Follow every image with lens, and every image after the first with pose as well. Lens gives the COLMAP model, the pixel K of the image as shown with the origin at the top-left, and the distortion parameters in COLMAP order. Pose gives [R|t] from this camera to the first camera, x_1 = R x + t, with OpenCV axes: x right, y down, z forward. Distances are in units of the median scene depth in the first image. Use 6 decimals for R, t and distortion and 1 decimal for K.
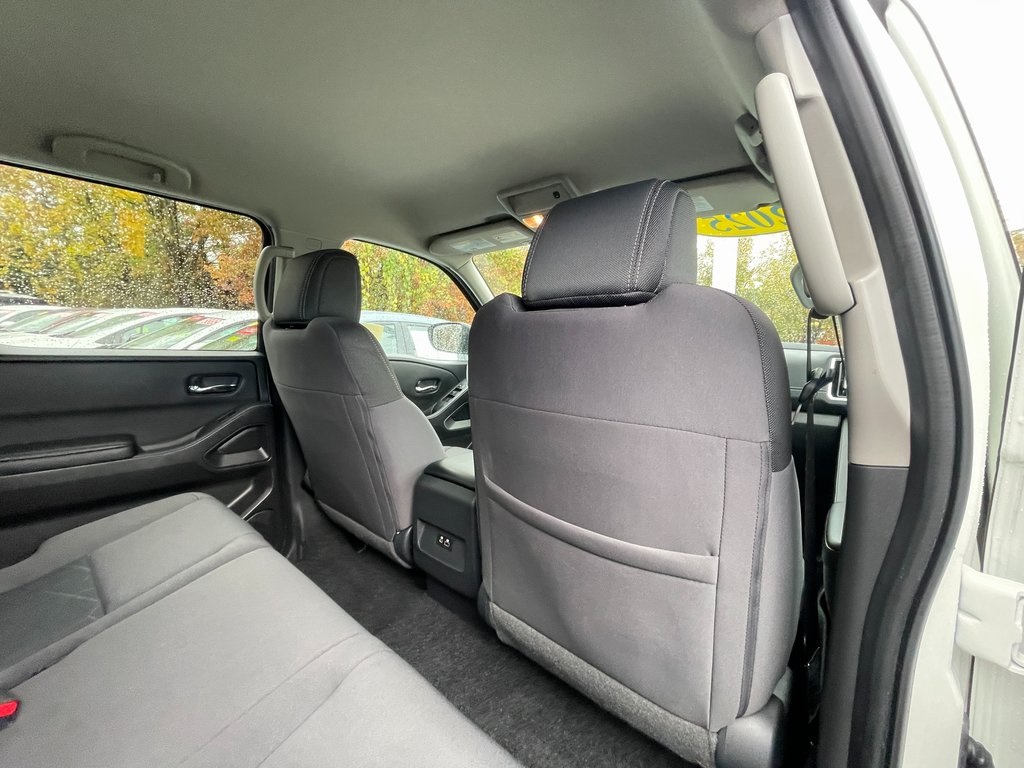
lens RADIAL K [[413.4, 0, 513.7], [0, 413.4, 388.8], [0, 0, 1]] dist [-0.000667, 0.000215]
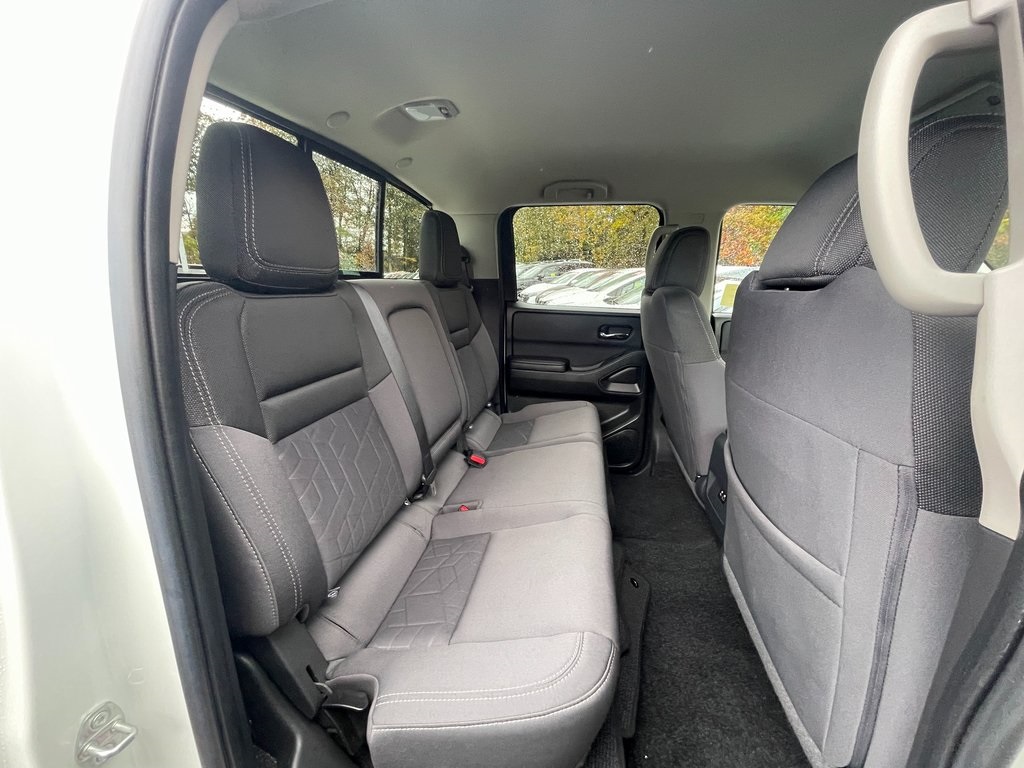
lens RADIAL K [[413.4, 0, 513.7], [0, 413.4, 388.8], [0, 0, 1]] dist [-0.000667, 0.000215]
pose [[0.505202, 0.202690, -0.838861, 0.373955], [-0.105641, 0.979242, 0.172988, -0.034880], [0.856511, 0.001224, 0.516127, -0.034786]]
